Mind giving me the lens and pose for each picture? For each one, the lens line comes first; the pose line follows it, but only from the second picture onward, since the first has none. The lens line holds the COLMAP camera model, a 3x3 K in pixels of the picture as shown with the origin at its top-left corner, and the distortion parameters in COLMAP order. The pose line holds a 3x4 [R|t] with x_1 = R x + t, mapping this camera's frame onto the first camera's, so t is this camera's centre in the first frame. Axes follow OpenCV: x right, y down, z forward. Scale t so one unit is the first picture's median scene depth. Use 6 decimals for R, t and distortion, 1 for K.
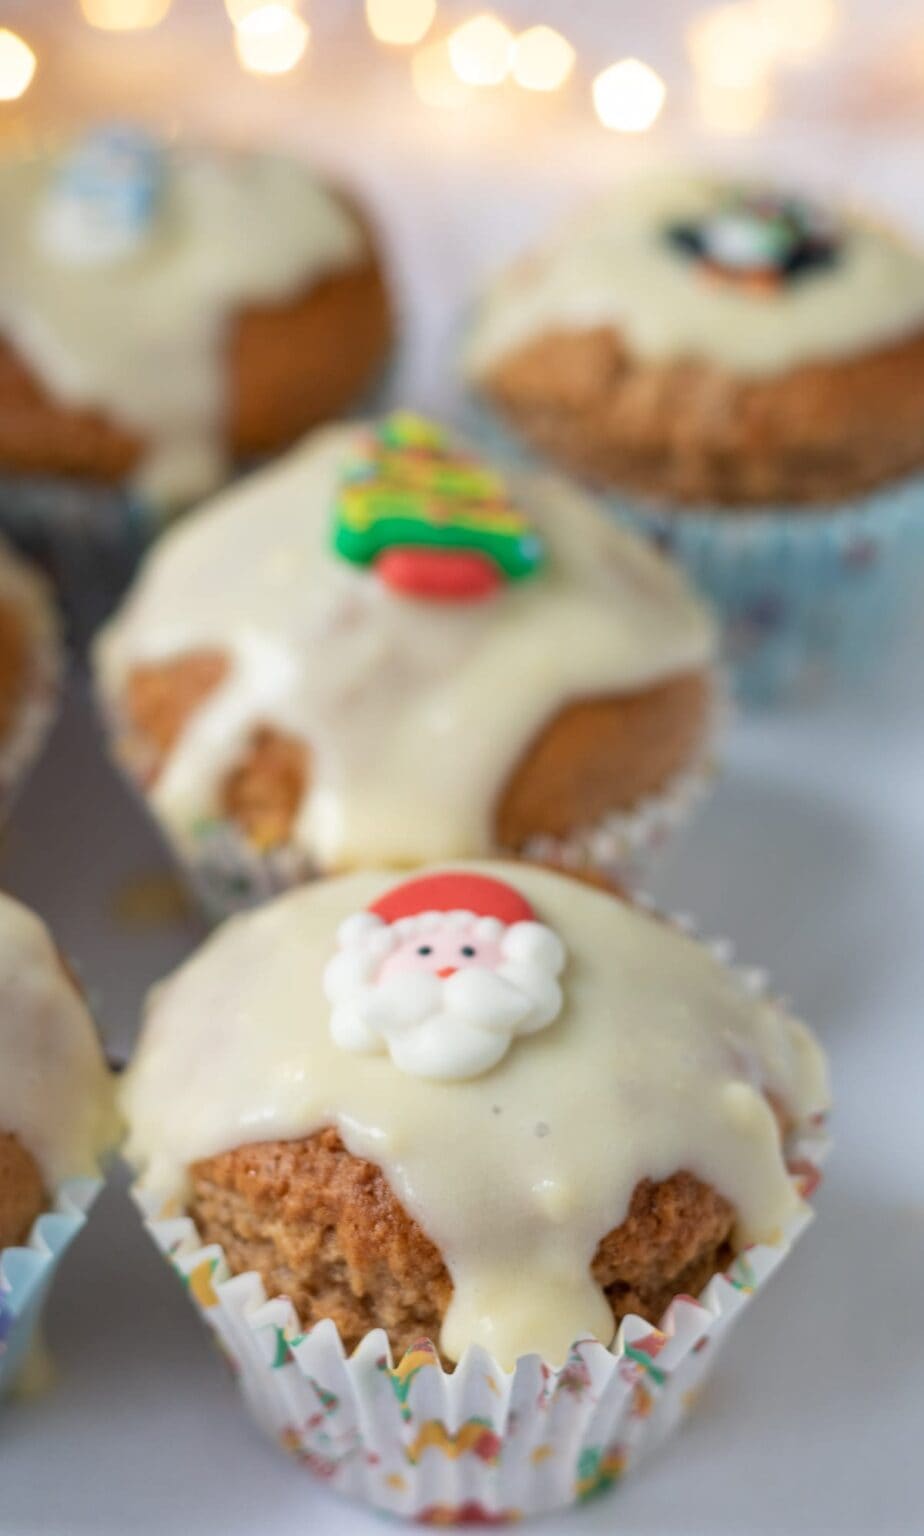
lens RADIAL K [[4319.0, 0, 467.5], [0, 4319.0, 766.6], [0, 0, 1]] dist [0.104678, 0.000000]
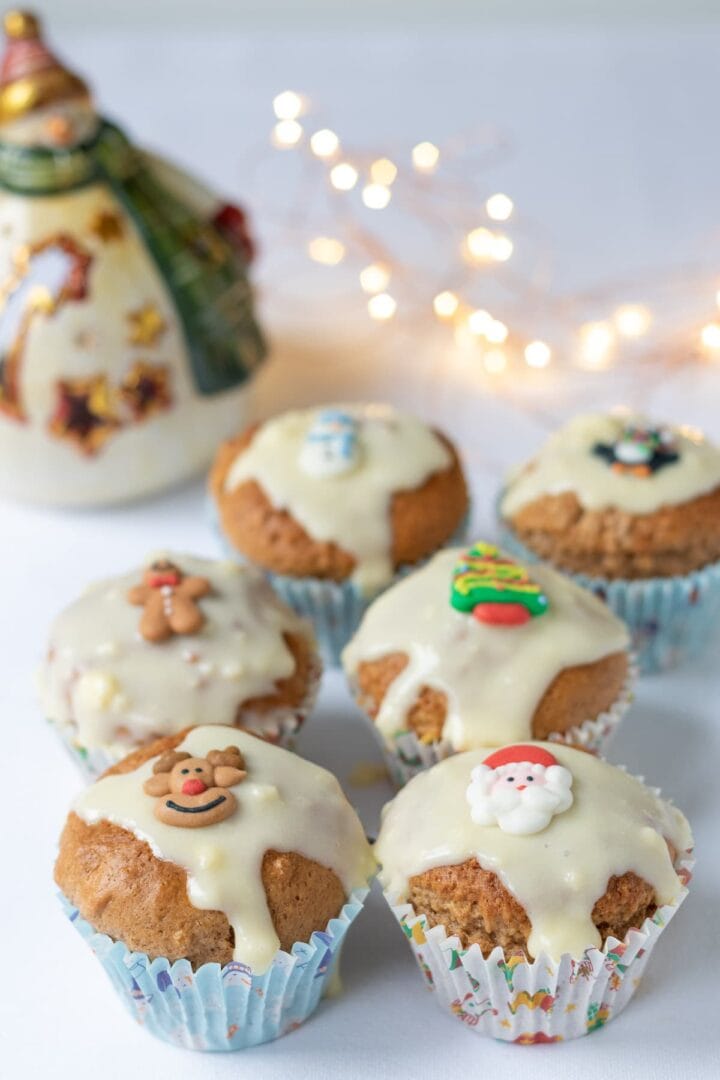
lens RADIAL K [[2889.8, 0, 356.6], [0, 2889.8, 541.0], [0, 0, 1]] dist [0.039371, 0.000000]
pose [[0.998817, -0.042364, -0.023892, -0.045764], [0.040473, 0.996380, -0.074764, 0.026485], [0.026973, 0.073708, 0.996915, -0.484303]]
